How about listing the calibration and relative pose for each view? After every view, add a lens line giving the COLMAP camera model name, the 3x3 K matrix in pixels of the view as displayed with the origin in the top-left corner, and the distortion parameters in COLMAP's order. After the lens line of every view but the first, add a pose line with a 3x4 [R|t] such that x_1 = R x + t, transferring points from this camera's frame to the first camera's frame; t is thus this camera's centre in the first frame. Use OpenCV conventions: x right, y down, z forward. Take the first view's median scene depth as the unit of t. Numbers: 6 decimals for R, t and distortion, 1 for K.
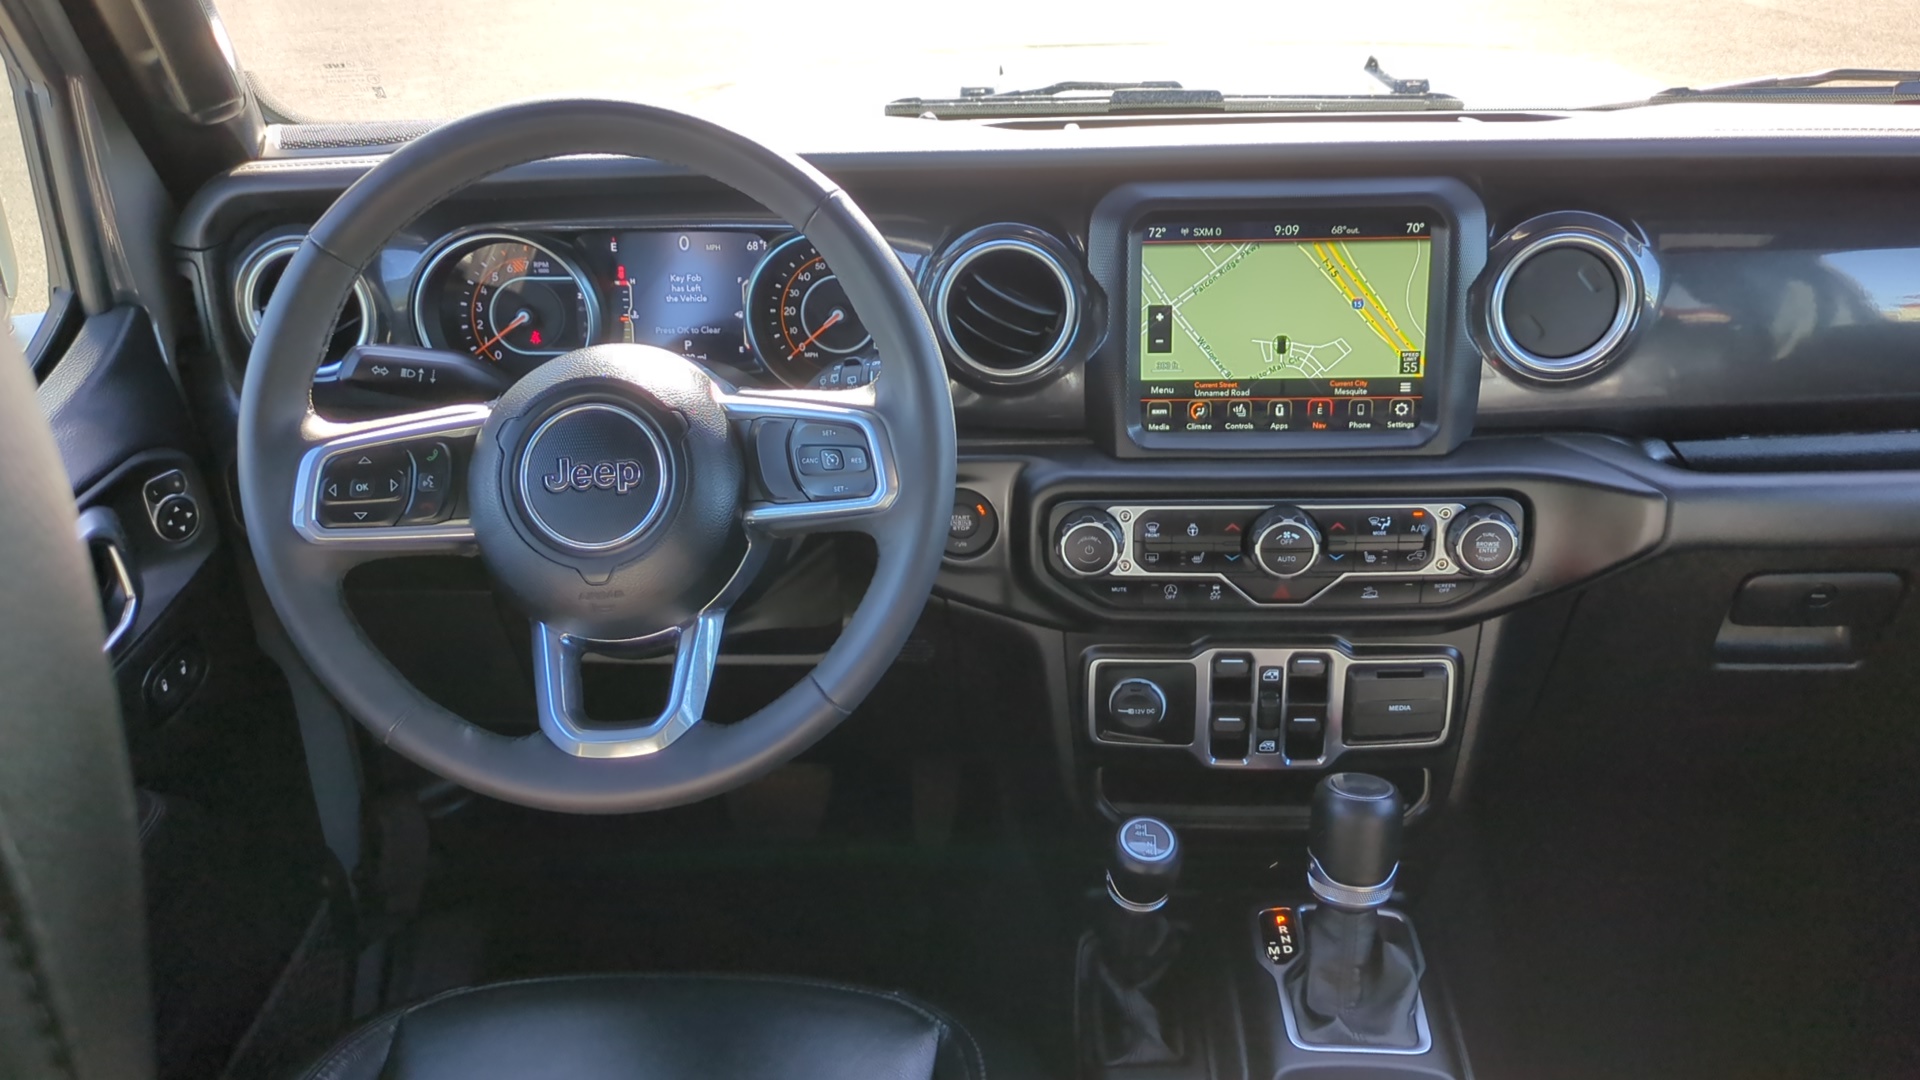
lens RADIAL K [[1654.2, 0, 983.3], [0, 1654.2, 532.6], [0, 0, 1]] dist [0.082930, -0.105266]
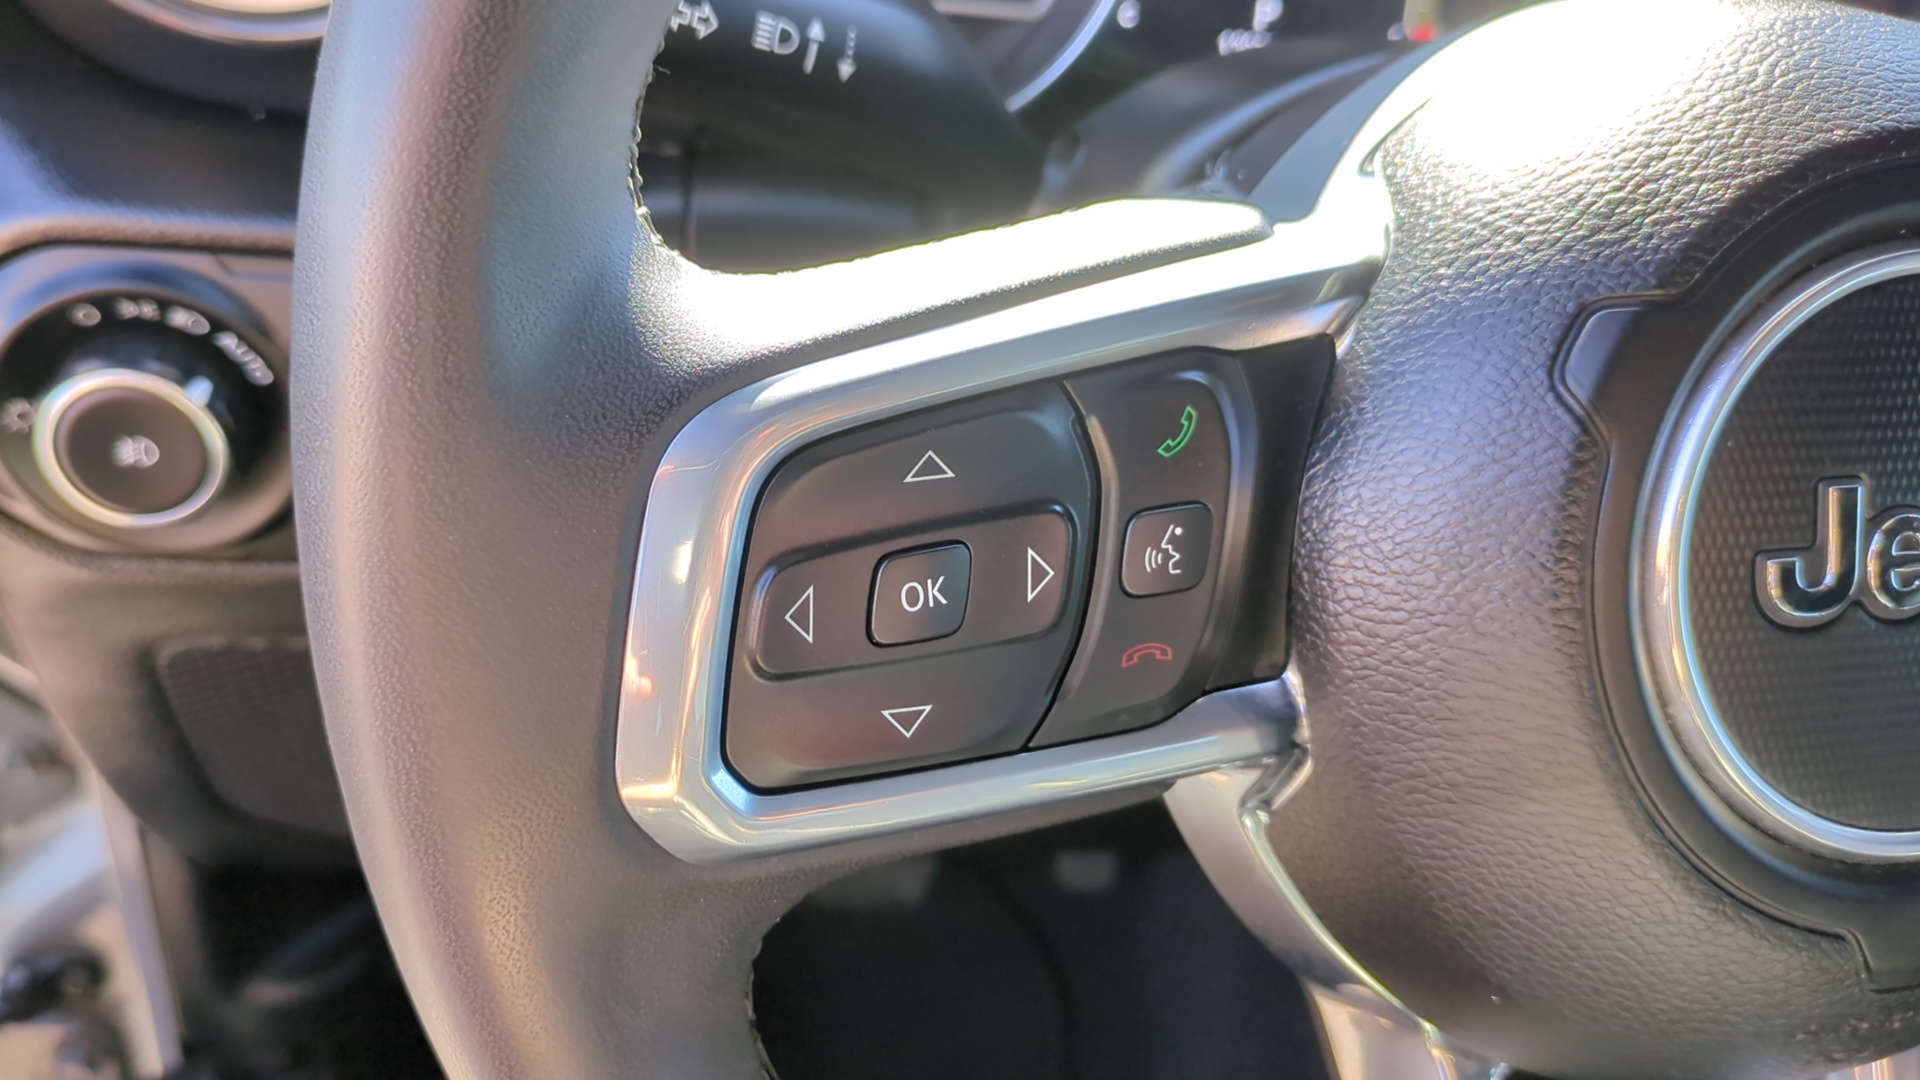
lens RADIAL K [[1654.2, 0, 969.7], [0, 1654.2, 538.4], [0, 0, 1]] dist [0.082930, -0.105266]
pose [[0.964115, -0.002058, 0.265475, -0.368899], [-0.044536, 0.984545, 0.169372, -0.060982], [-0.261721, -0.175118, 0.949124, 0.699566]]
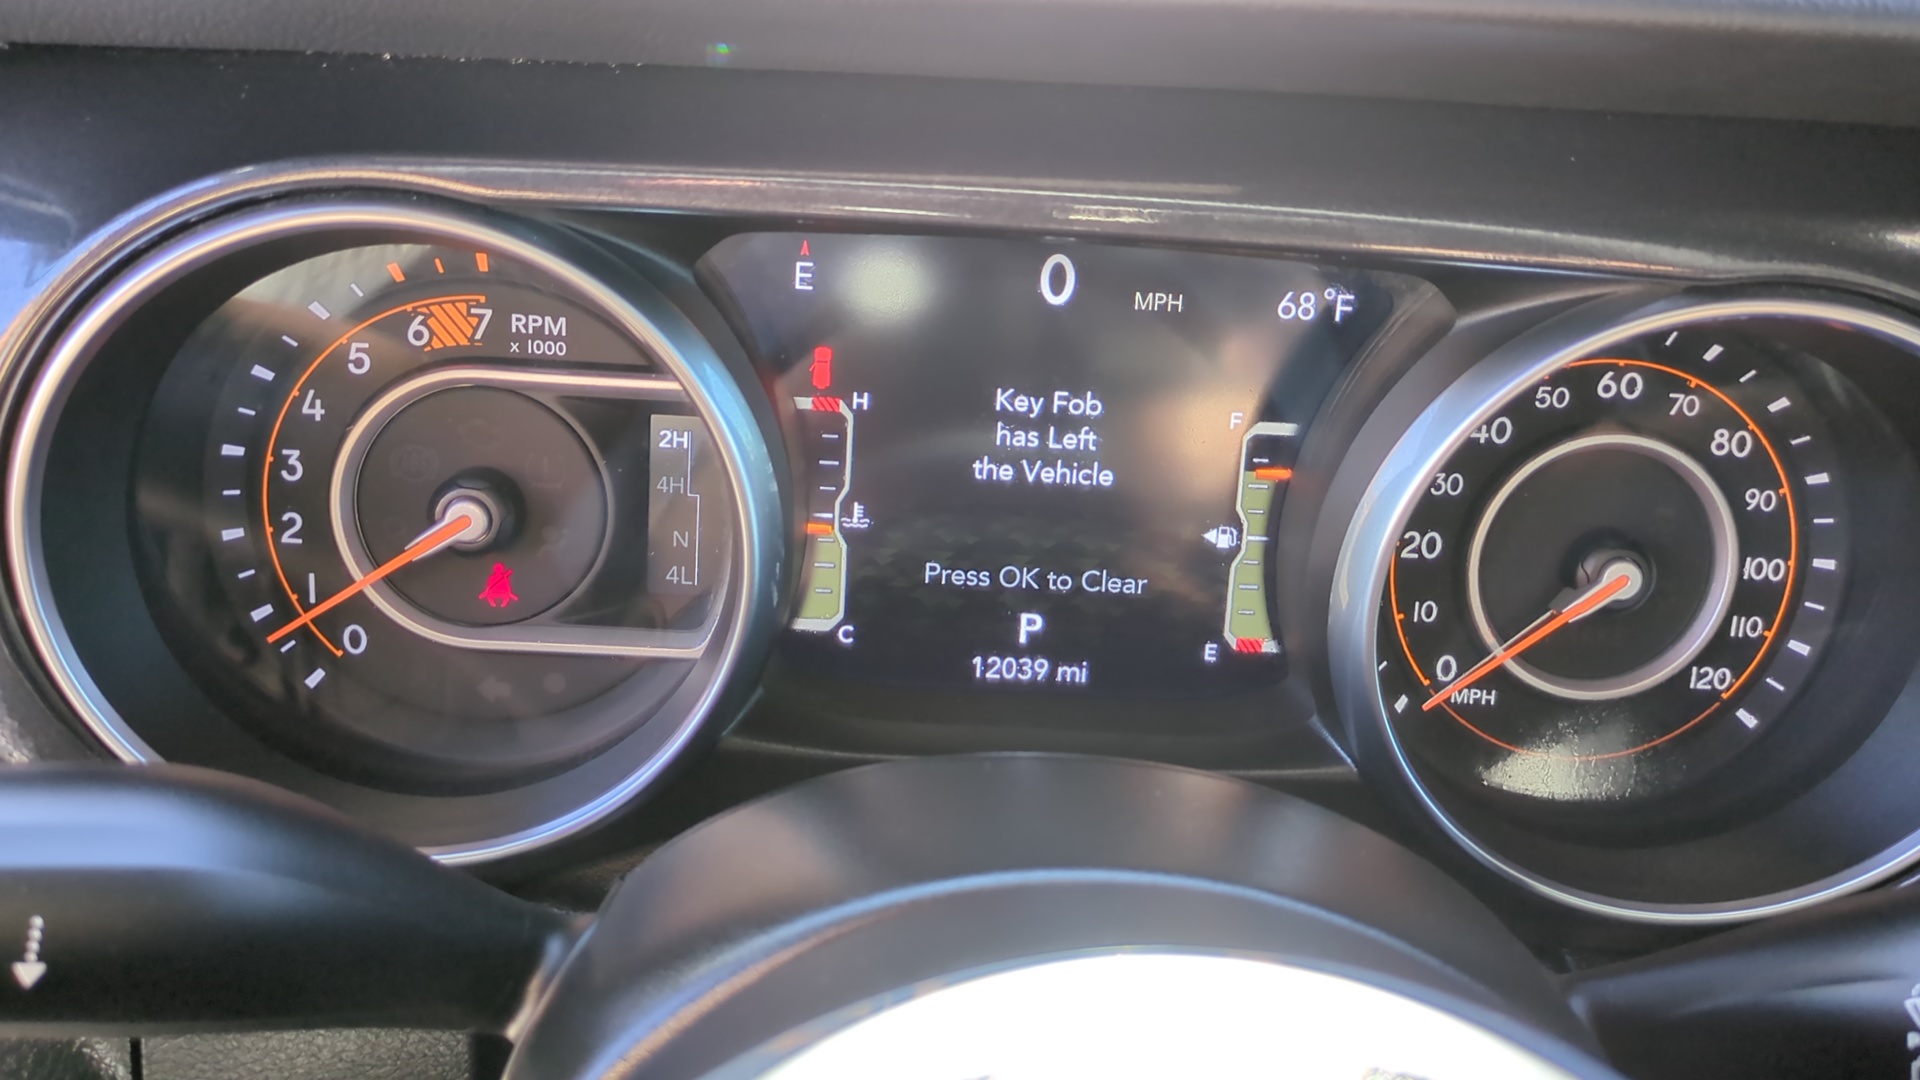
lens RADIAL K [[1654.2, 0, 987.7], [0, 1654.2, 565.1], [0, 0, 1]] dist [0.082930, -0.105266]
pose [[0.991366, 0.051903, 0.120418, -0.239099], [-0.055126, 0.998201, 0.023586, -0.141249], [-0.118977, -0.030020, 0.992443, 0.770983]]
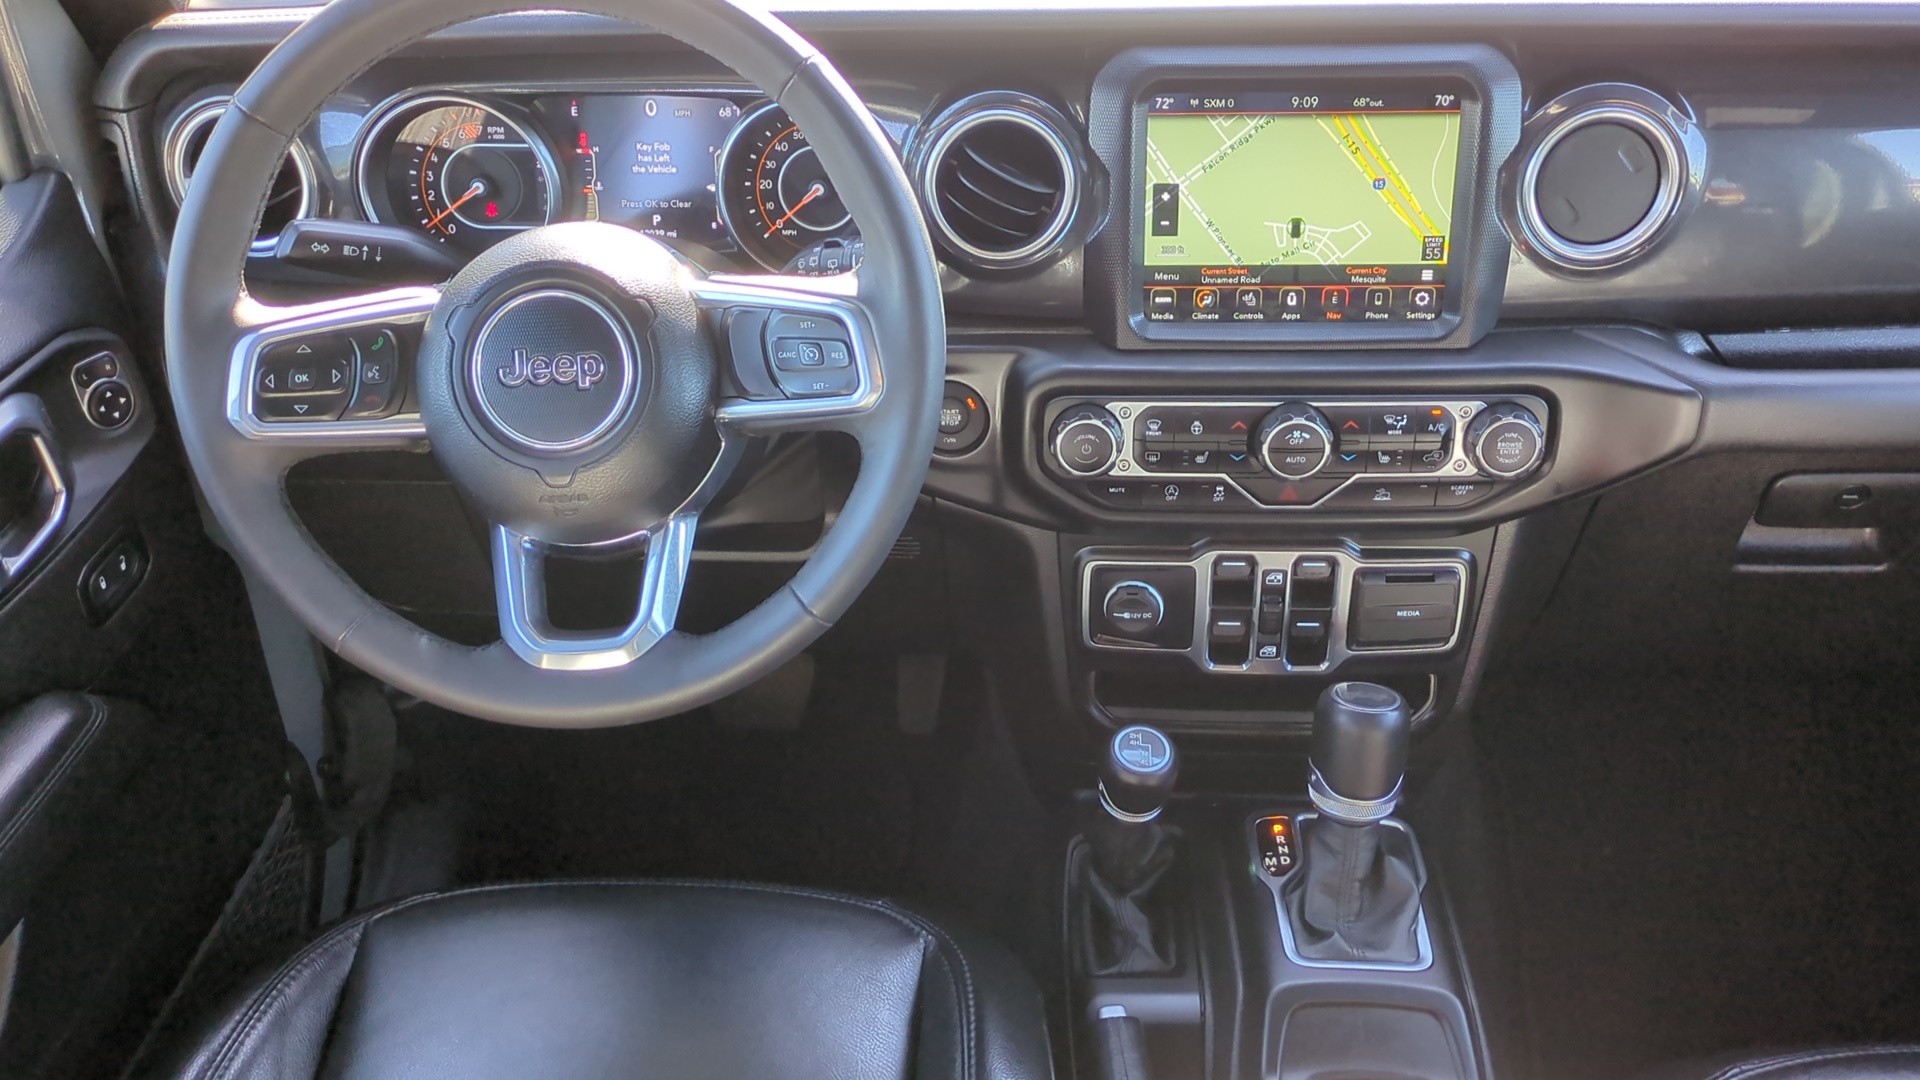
lens RADIAL K [[1654.2, 0, 988.1], [0, 1654.2, 543.7], [0, 0, 1]] dist [0.082930, -0.105266]
pose [[0.999913, 0.006461, 0.011477, -0.002075], [-0.007471, 0.995896, 0.090201, -0.019579], [-0.010847, -0.090279, 0.995857, 0.058336]]
